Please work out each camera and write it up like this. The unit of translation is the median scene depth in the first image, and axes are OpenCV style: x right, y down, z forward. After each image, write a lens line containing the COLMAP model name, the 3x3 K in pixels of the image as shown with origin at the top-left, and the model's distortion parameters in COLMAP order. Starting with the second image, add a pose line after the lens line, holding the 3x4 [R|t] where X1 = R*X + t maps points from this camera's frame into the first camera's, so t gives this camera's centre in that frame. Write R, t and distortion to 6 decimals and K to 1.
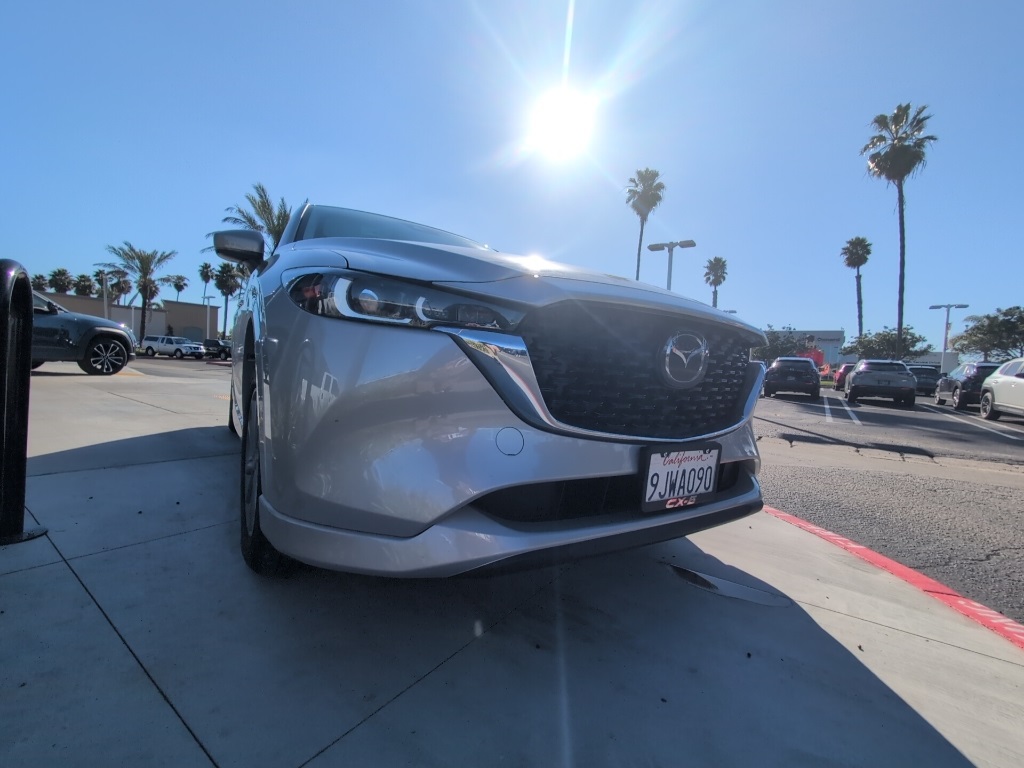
lens RADIAL K [[434.6, 0, 518.1], [0, 434.6, 381.9], [0, 0, 1]] dist [-0.000362, 0.000331]
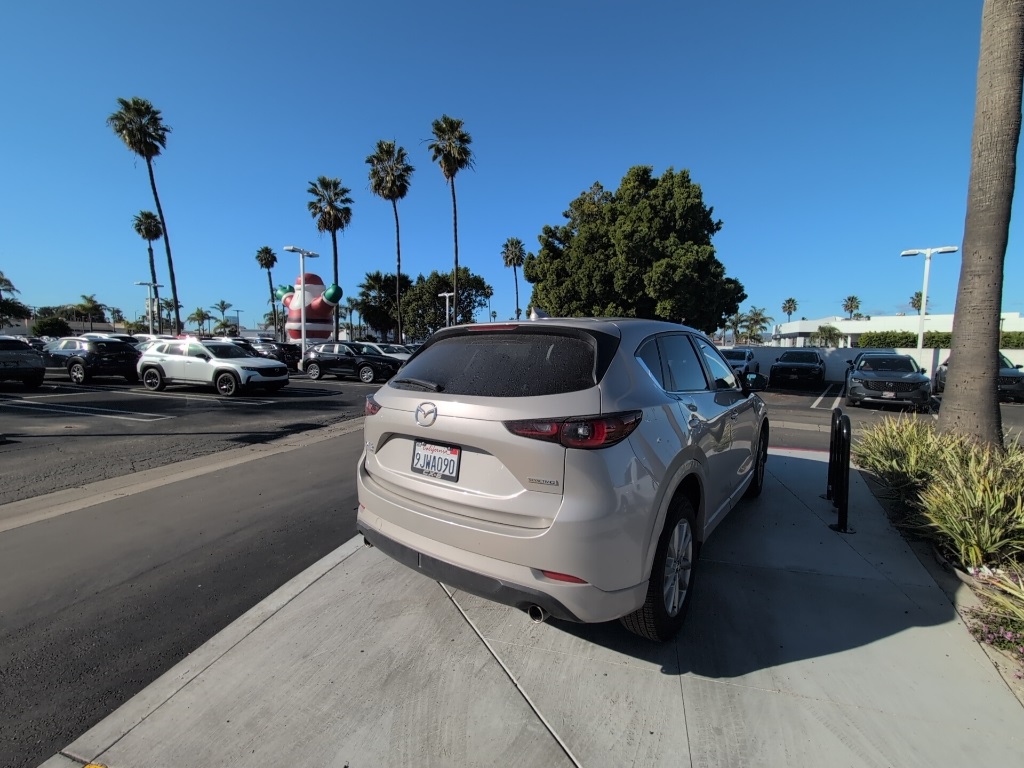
lens RADIAL K [[434.6, 0, 515.2], [0, 434.6, 382.4], [0, 0, 1]] dist [-0.000362, 0.000331]
pose [[-0.324827, -0.131753, 0.936551, -0.106832], [0.003237, 0.990088, 0.140408, -0.030707], [-0.945768, 0.048640, -0.321181, 0.134528]]
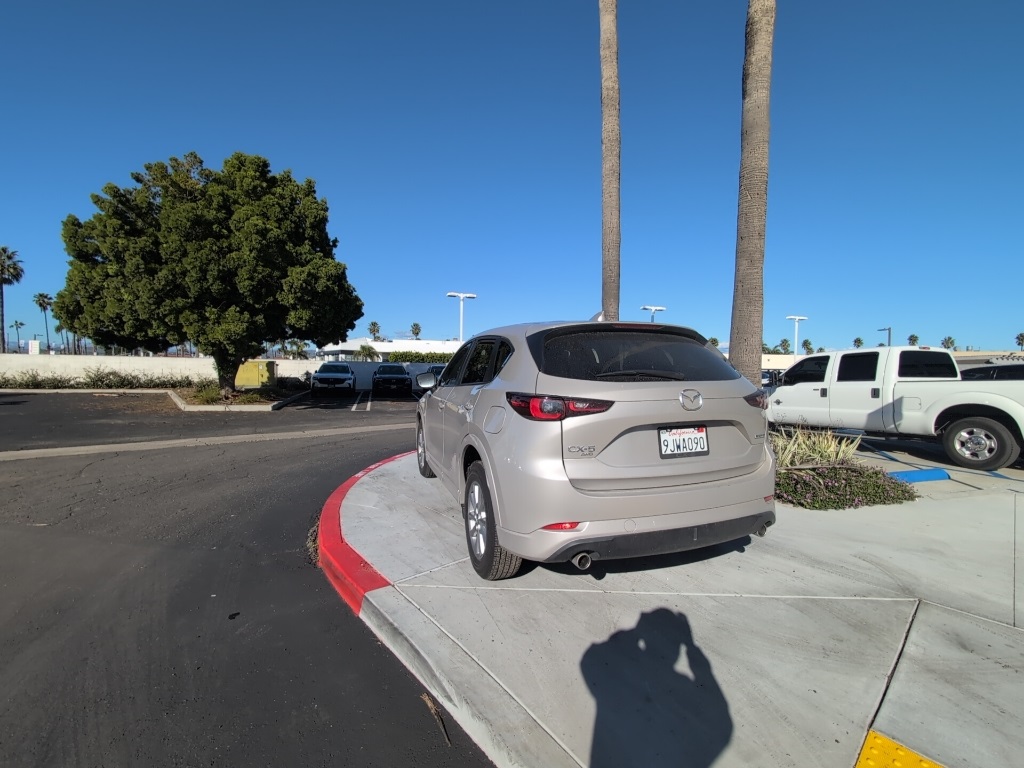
lens RADIAL K [[434.6, 0, 515.2], [0, 434.6, 381.9], [0, 0, 1]] dist [-0.000362, 0.000331]
pose [[-0.965364, -0.071007, 0.251059, -0.046625], [-0.053730, 0.995733, 0.075024, -0.025122], [-0.255315, 0.058936, -0.965060, 0.190108]]
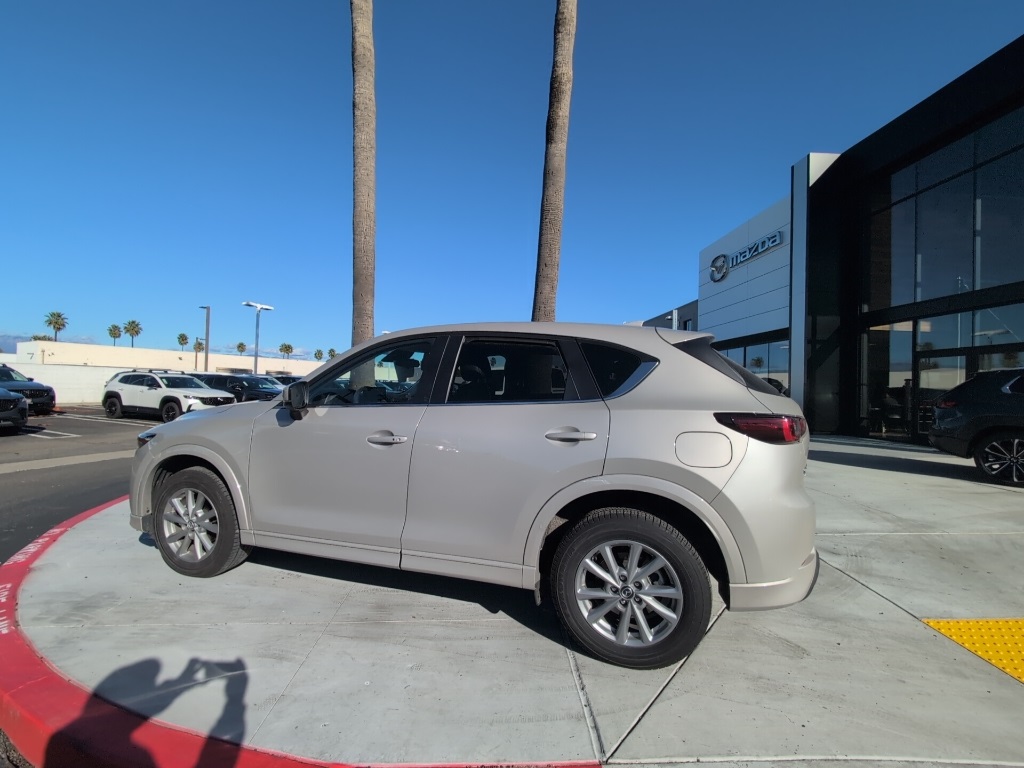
lens RADIAL K [[434.6, 0, 515.1], [0, 434.6, 383.6], [0, 0, 1]] dist [-0.000362, 0.000331]
pose [[-0.782156, -0.076159, -0.618410, 0.020517], [-0.089667, 0.995929, -0.009242, -0.019654], [0.616597, 0.048222, -0.785801, 0.154377]]
